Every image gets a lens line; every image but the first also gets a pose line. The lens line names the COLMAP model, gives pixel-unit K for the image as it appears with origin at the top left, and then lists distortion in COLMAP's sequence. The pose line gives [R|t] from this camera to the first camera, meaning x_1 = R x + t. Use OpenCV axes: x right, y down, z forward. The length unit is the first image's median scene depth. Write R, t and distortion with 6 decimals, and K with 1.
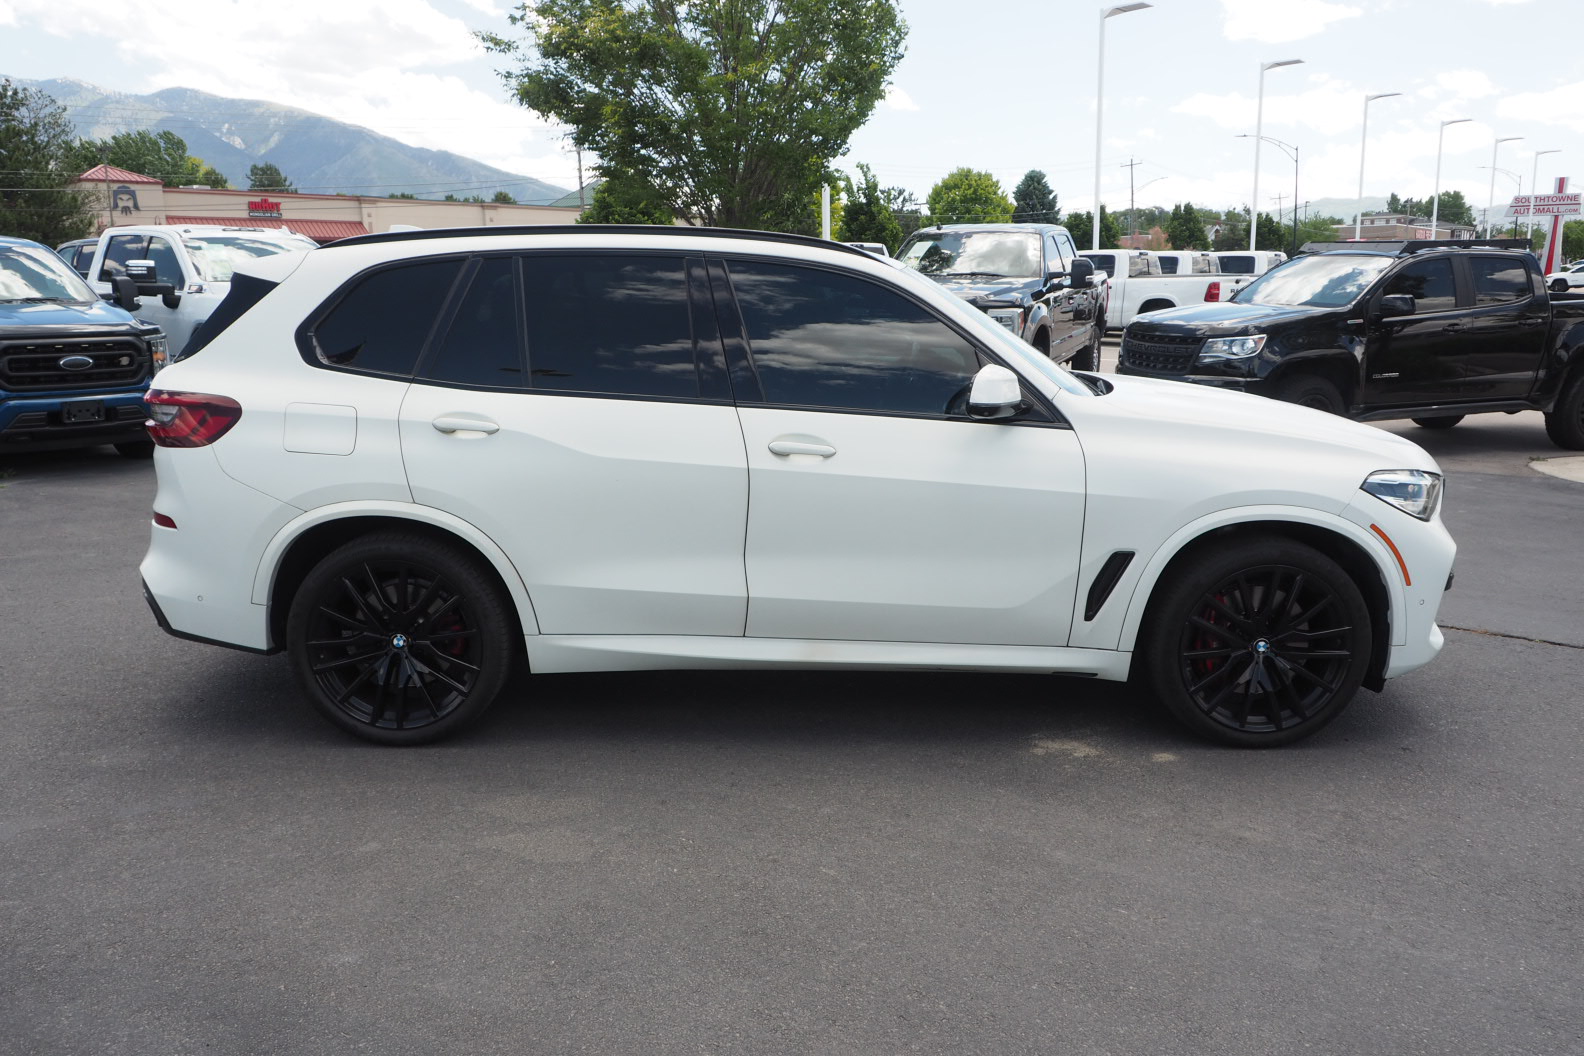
lens RADIAL K [[1330.2, 0, 788.8], [0, 1330.2, 538.8], [0, 0, 1]] dist [-0.027223, 0.014241]
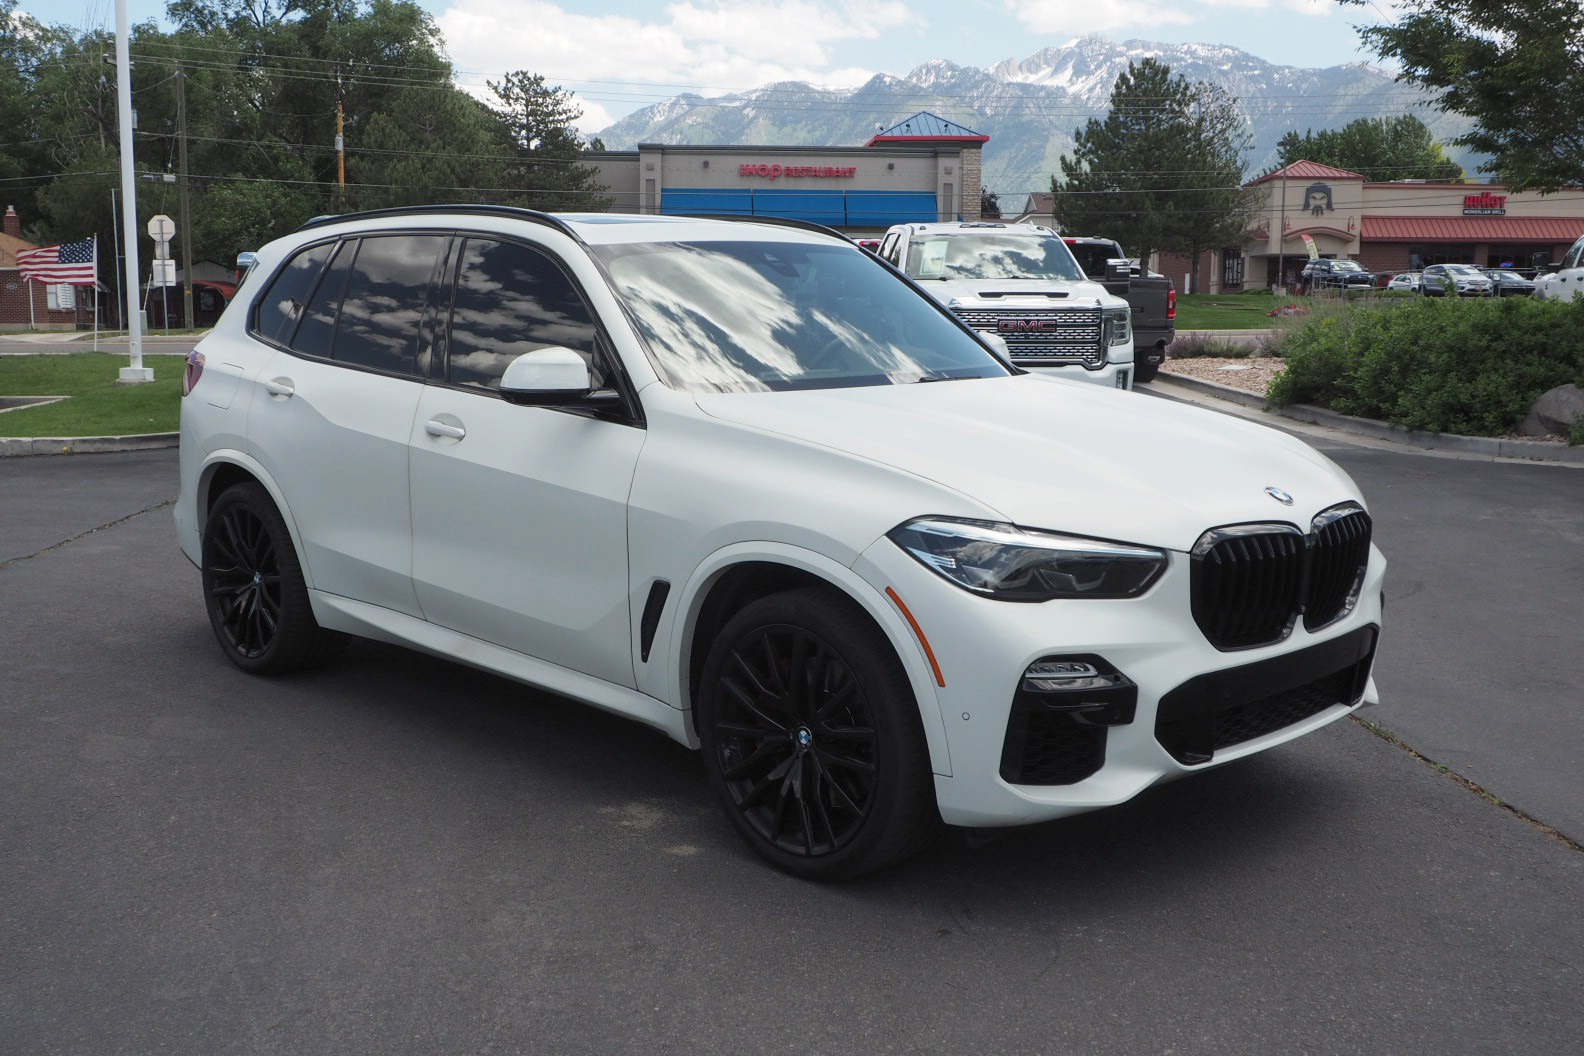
lens RADIAL K [[1664.8, 0, 795.7], [0, 1664.8, 519.0], [0, 0, 1]] dist [-0.023184, 0.000000]
pose [[0.692744, 0.101333, -0.714029, 1.010168], [-0.143029, 0.989717, 0.001693, -0.040594], [0.706858, 0.100954, 0.700114, 0.336460]]
